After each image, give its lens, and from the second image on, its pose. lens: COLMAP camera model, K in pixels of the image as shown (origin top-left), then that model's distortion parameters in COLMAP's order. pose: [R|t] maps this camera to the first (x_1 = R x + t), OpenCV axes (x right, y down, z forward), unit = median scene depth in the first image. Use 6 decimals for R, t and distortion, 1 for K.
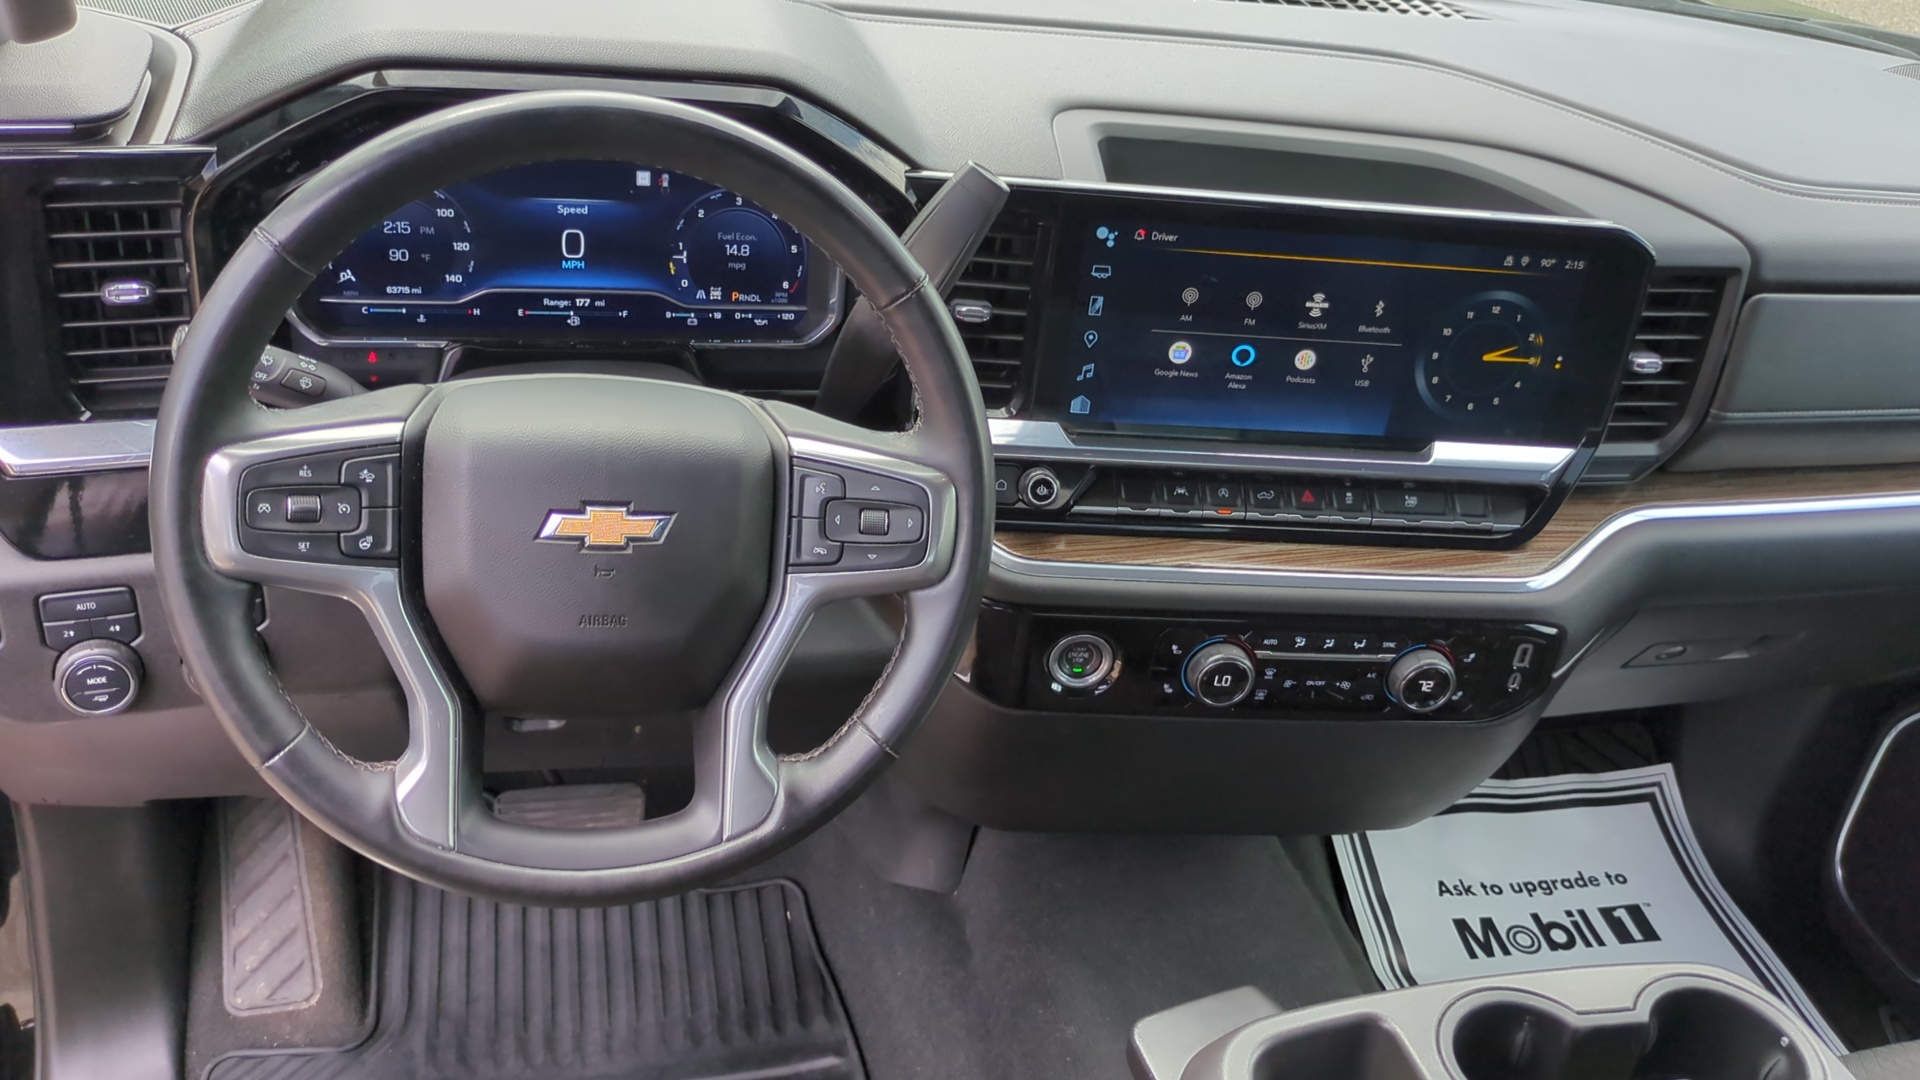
lens RADIAL K [[1577.2, 0, 961.3], [0, 1577.2, 534.5], [0, 0, 1]] dist [0.019982, 0.001078]
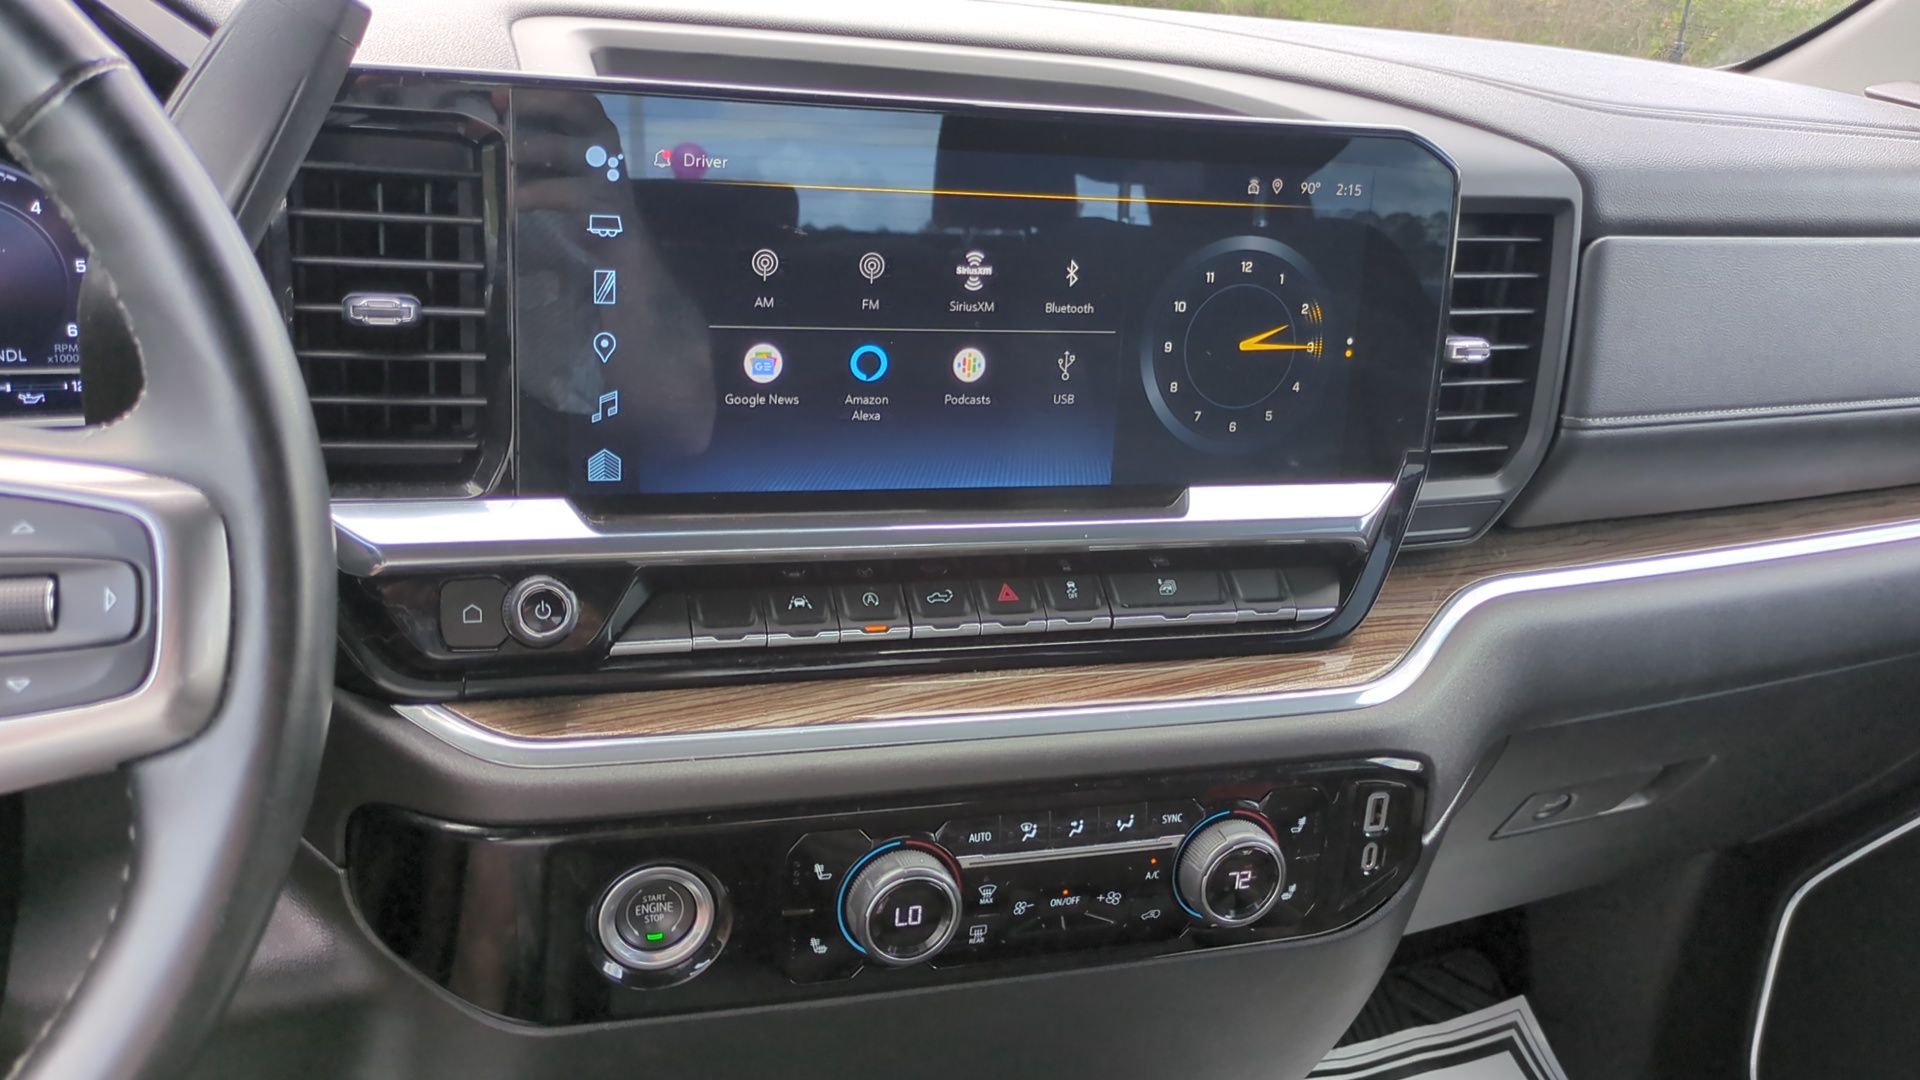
lens RADIAL K [[1591.9, 0, 956.8], [0, 1591.9, 534.8], [0, 0, 1]] dist [0.054893, -0.003509]
pose [[0.978530, -0.100198, 0.180110, 0.090598], [0.135532, 0.971181, -0.196058, 0.073306], [-0.155275, 0.216259, 0.963909, 0.398995]]
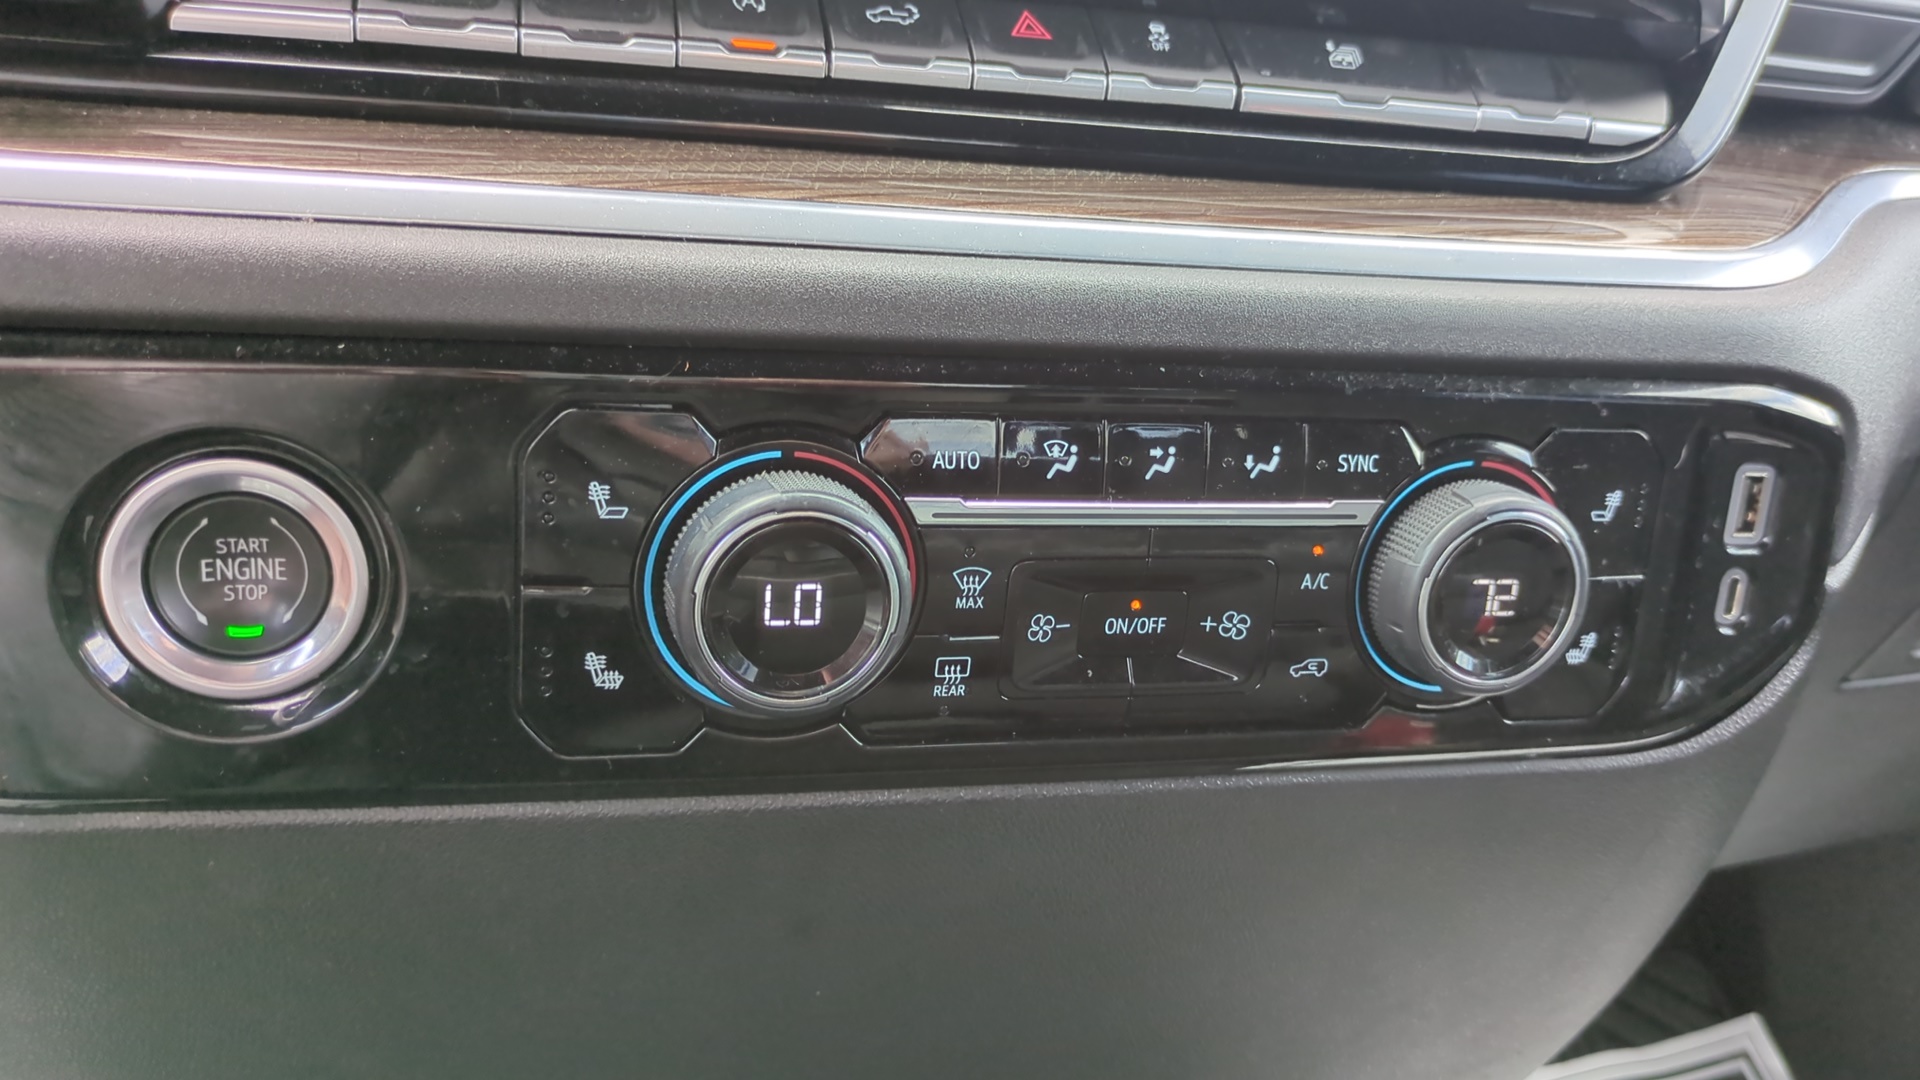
lens RADIAL K [[1577.2, 0, 961.3], [0, 1577.2, 534.5], [0, 0, 1]] dist [0.019982, 0.001078]
pose [[0.987821, -0.075816, 0.135874, 0.156629], [0.107560, 0.963735, -0.244223, 0.147621], [-0.112430, 0.255863, 0.960153, 0.729898]]
